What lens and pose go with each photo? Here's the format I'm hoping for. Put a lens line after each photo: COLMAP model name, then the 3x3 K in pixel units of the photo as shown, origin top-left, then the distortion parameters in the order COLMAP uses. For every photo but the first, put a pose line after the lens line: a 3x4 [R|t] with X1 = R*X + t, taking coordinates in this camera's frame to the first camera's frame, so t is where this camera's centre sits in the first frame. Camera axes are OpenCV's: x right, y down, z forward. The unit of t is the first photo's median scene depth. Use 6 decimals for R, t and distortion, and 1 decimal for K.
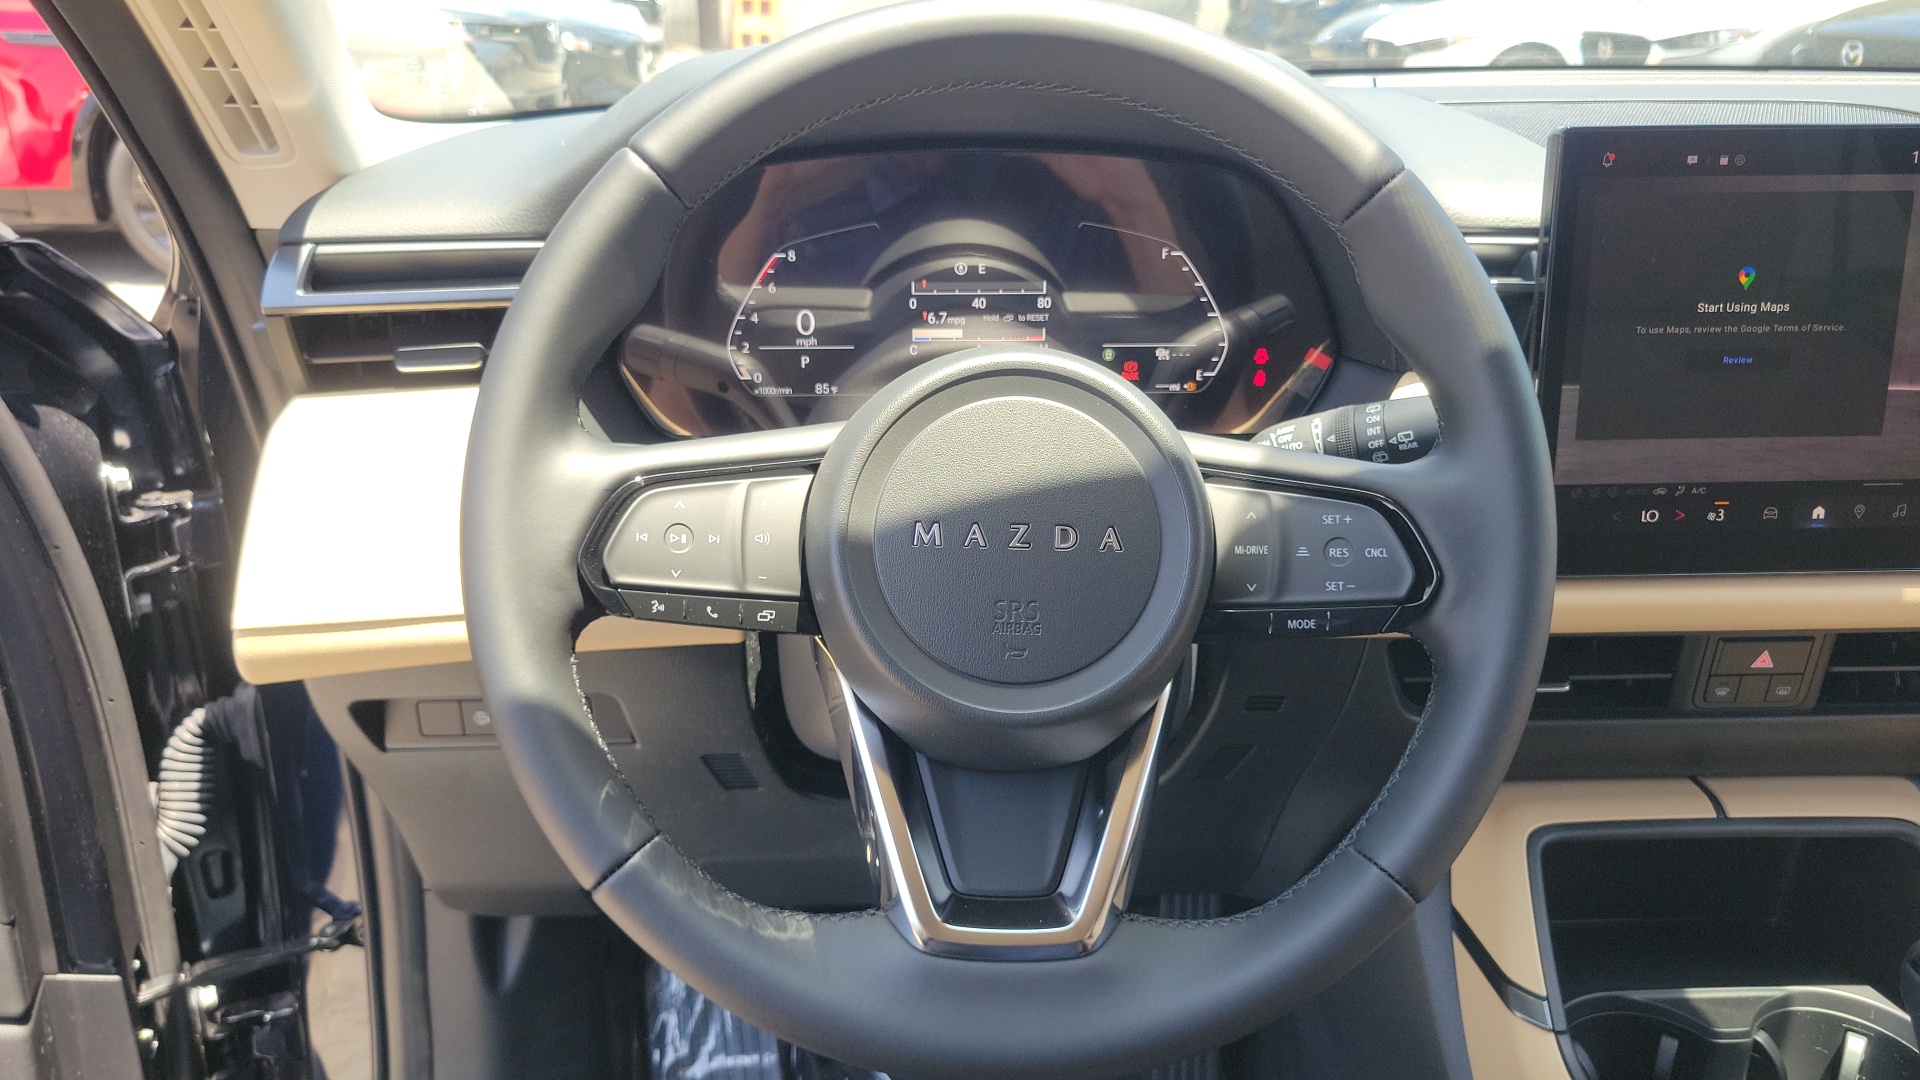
lens RADIAL K [[1514.8, 0, 954.7], [0, 1514.8, 529.5], [0, 0, 1]] dist [0.027339, -0.016371]
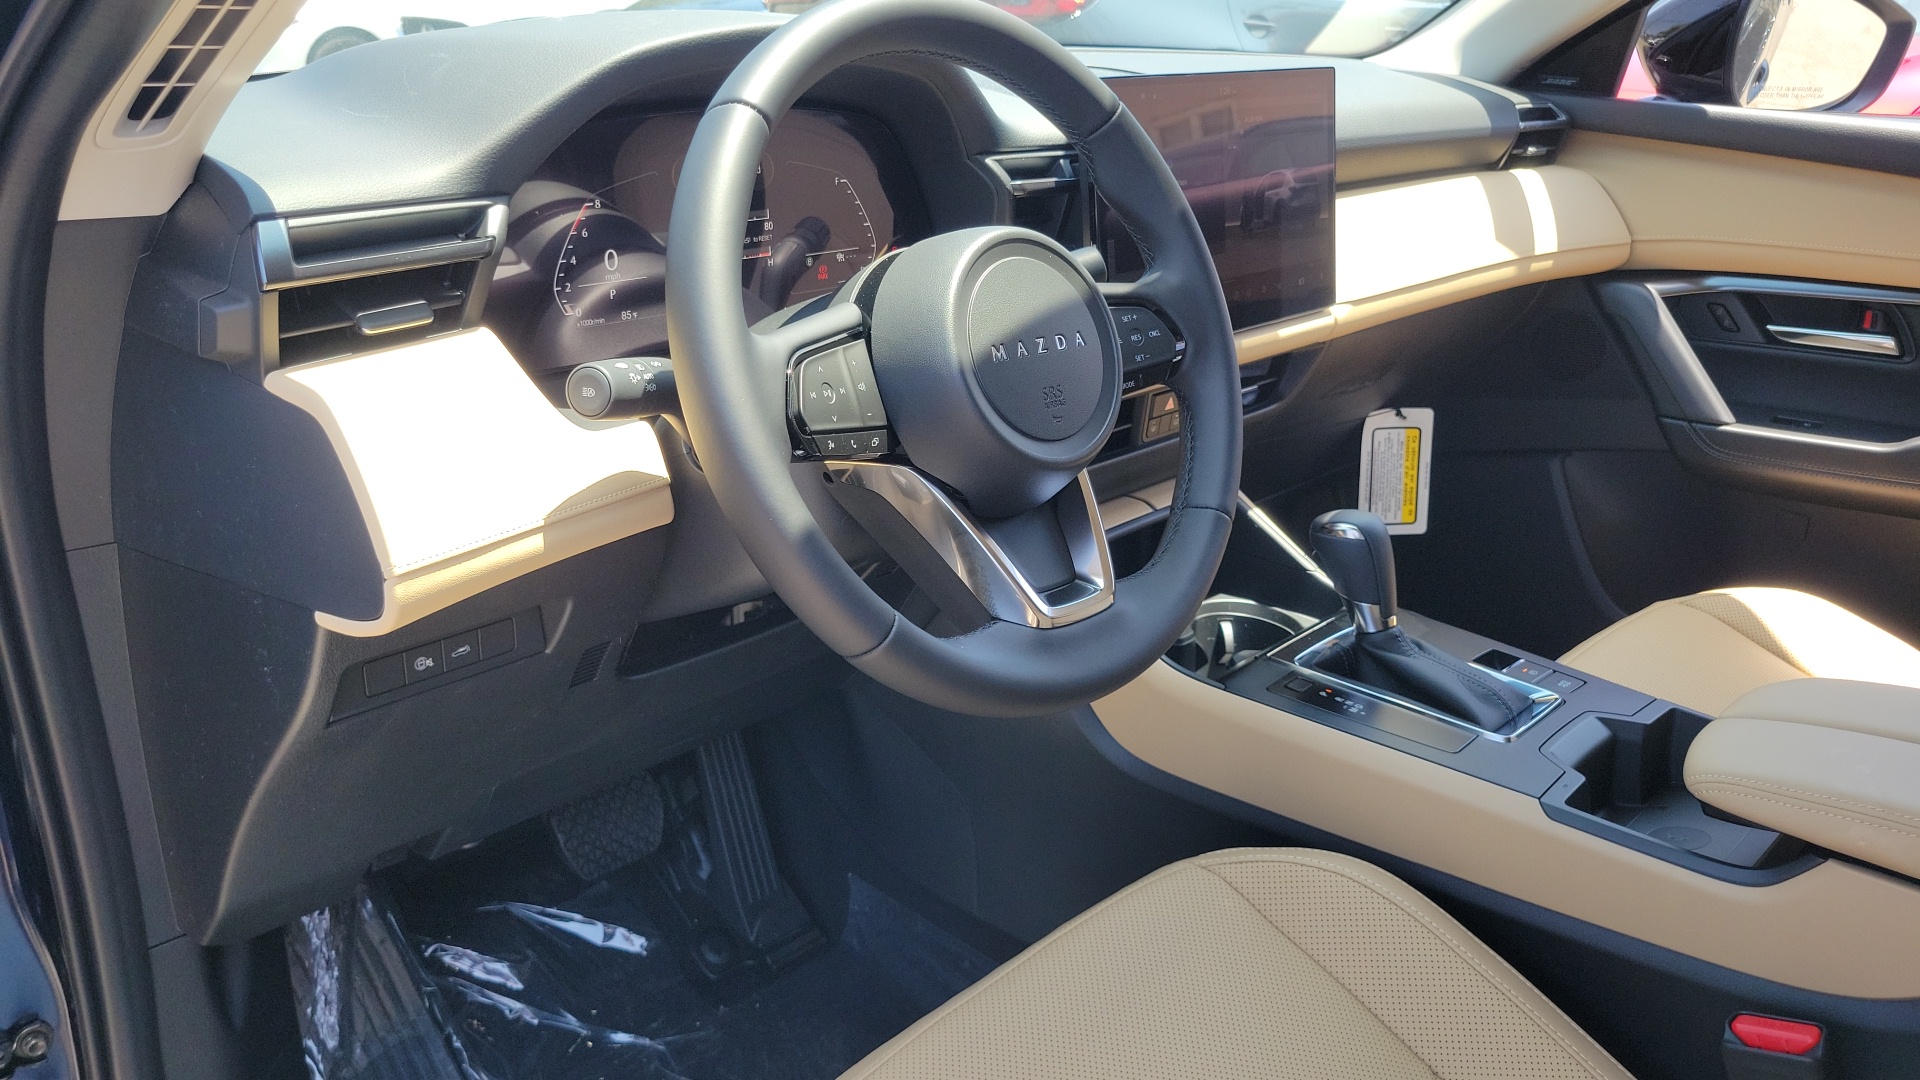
lens RADIAL K [[1514.8, 0, 970.2], [0, 1514.8, 542.6], [0, 0, 1]] dist [0.027339, -0.016371]
pose [[0.699450, -0.227844, 0.677390, -0.895654], [0.216764, 0.970805, 0.102713, 0.019893], [-0.681016, 0.074991, 0.728418, -0.045000]]
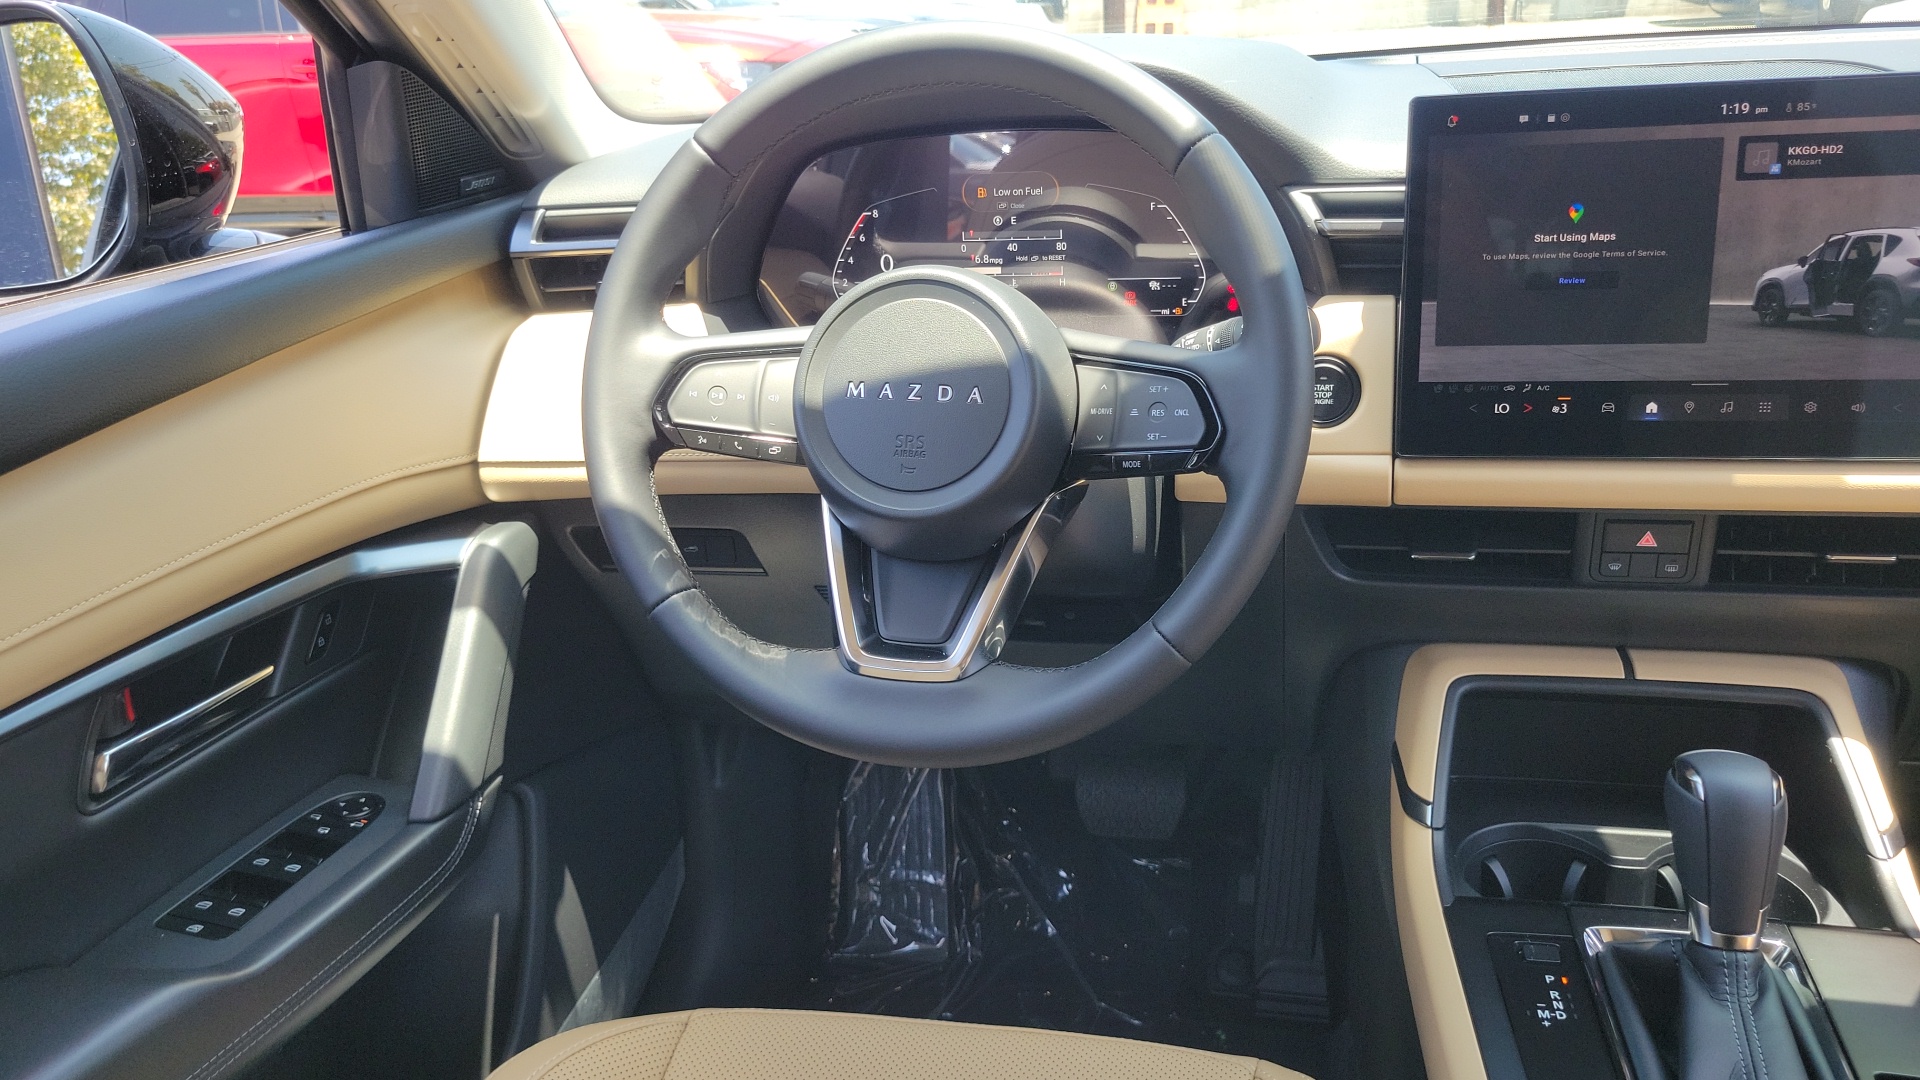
lens RADIAL K [[1514.8, 0, 954.6], [0, 1514.8, 540.2], [0, 0, 1]] dist [0.027339, -0.016371]
pose [[0.962490, 0.038025, -0.268639, 0.392655], [-0.034251, 0.999238, 0.018724, 0.097522], [0.269146, -0.008820, 0.963059, -0.338122]]
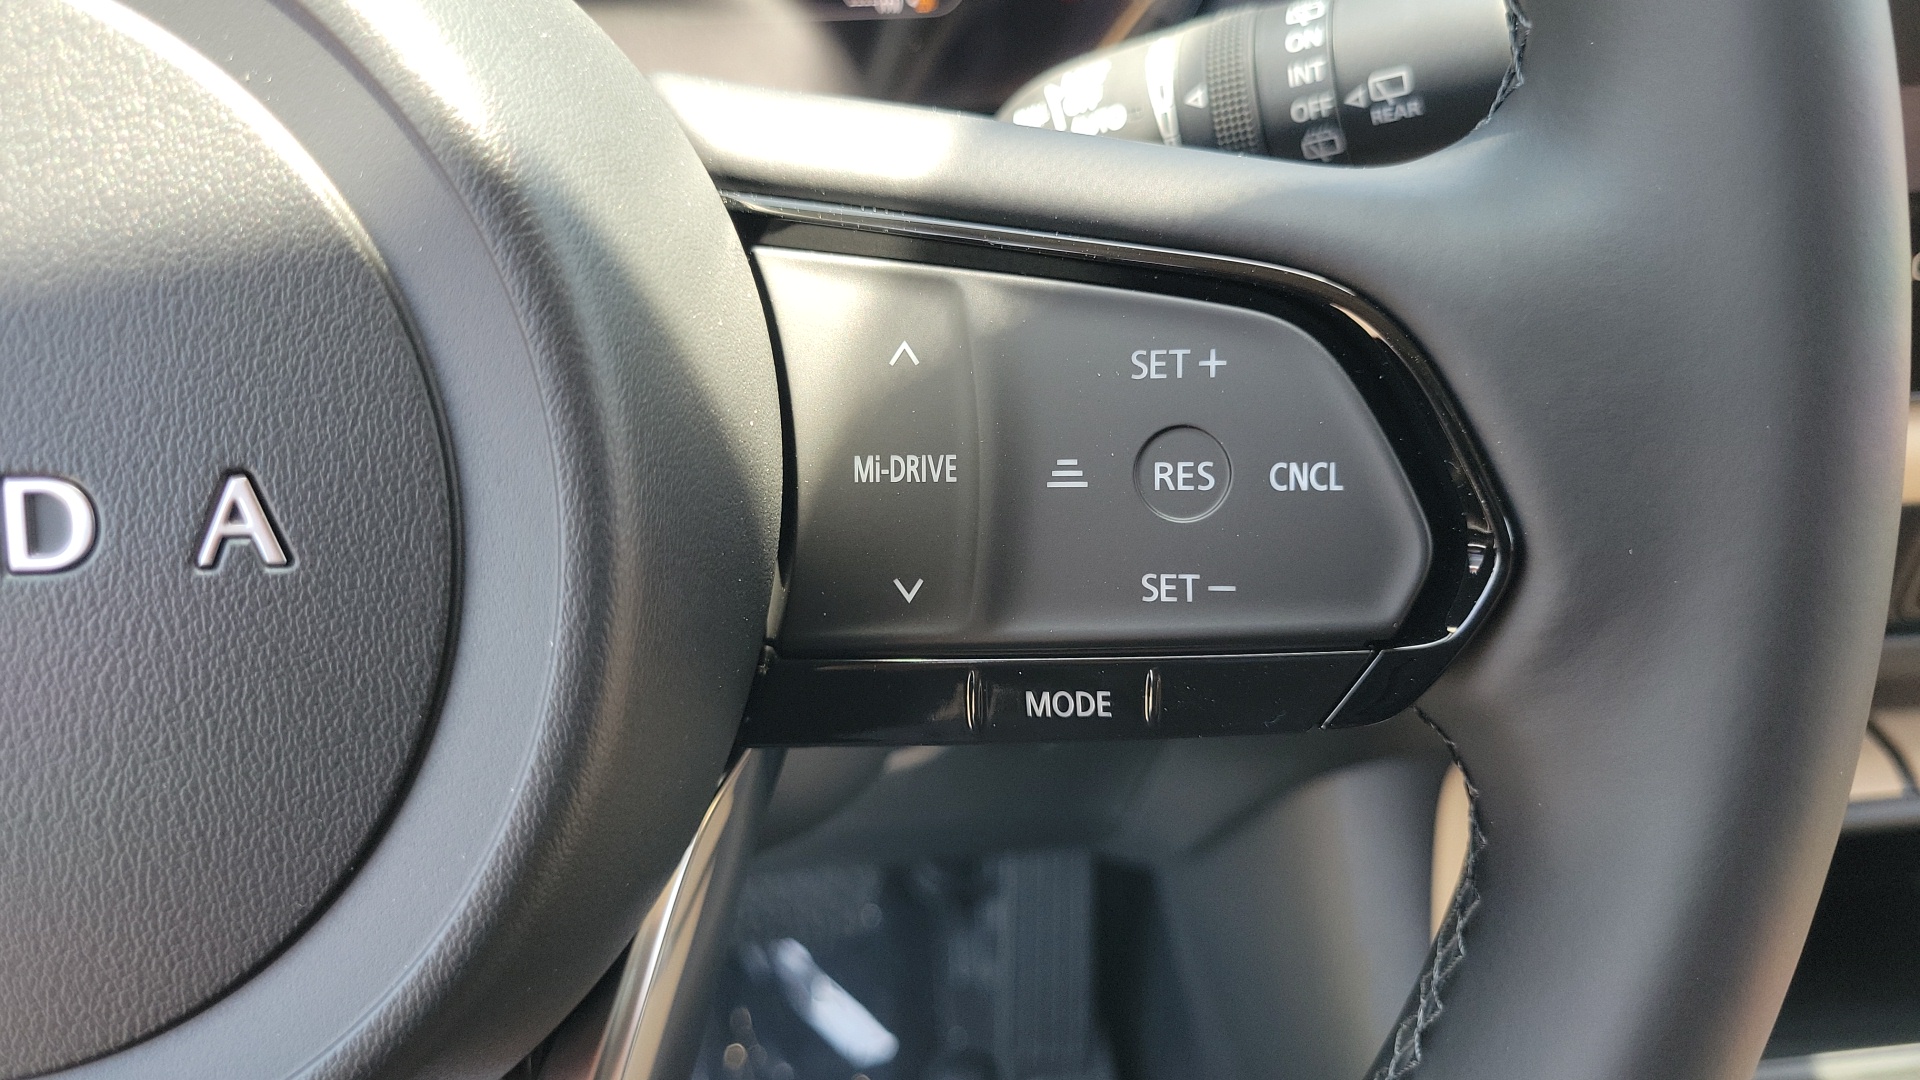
lens RADIAL K [[1514.8, 0, 960.8], [0, 1514.8, 531.6], [0, 0, 1]] dist [0.027339, -0.016371]
pose [[0.998327, -0.040302, 0.041454, 0.170657], [0.031509, 0.980427, 0.194343, -0.029503], [-0.048475, -0.192712, 0.980057, 0.613557]]
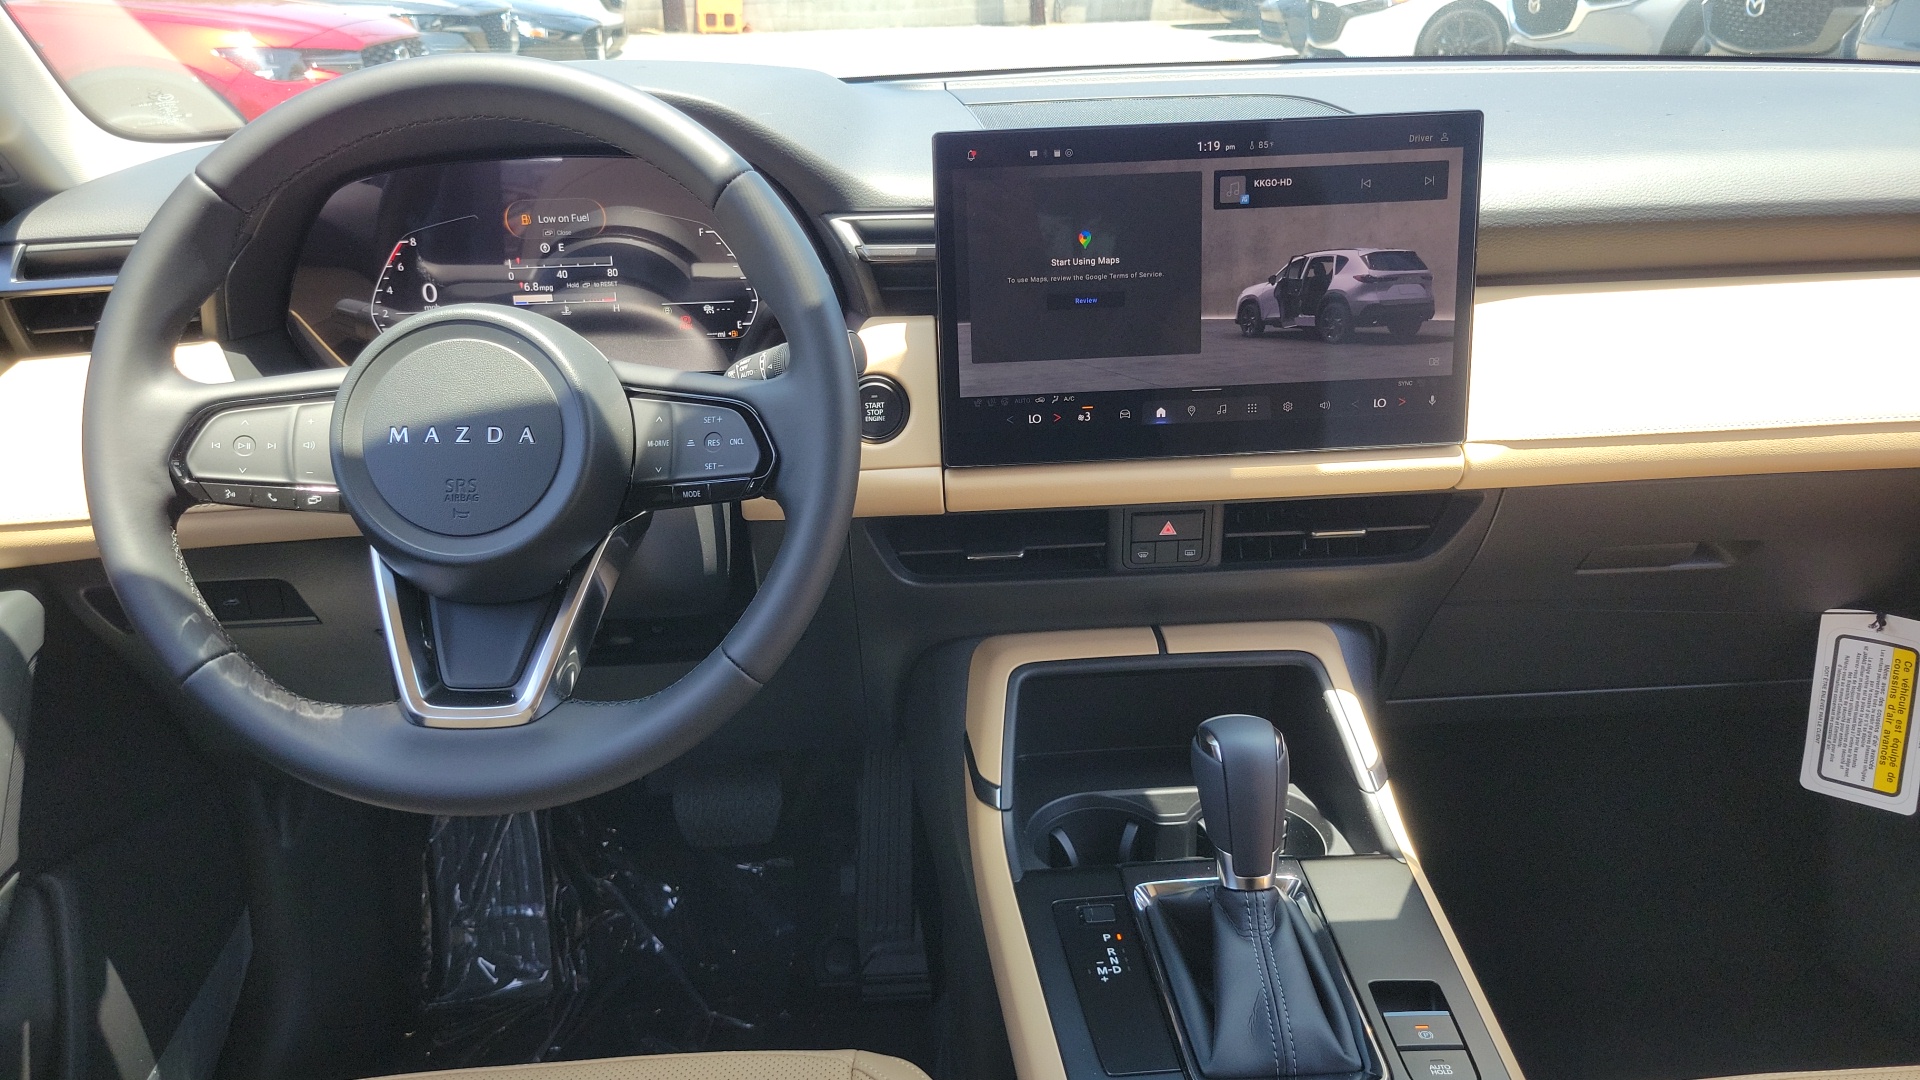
lens RADIAL K [[1514.8, 0, 960.1], [0, 1514.8, 536.3], [0, 0, 1]] dist [0.027339, -0.016371]
pose [[0.999542, -0.029589, -0.006362, 0.427093], [0.029726, 0.999298, 0.022801, 0.067251], [0.005683, -0.022979, 0.999720, -0.369121]]
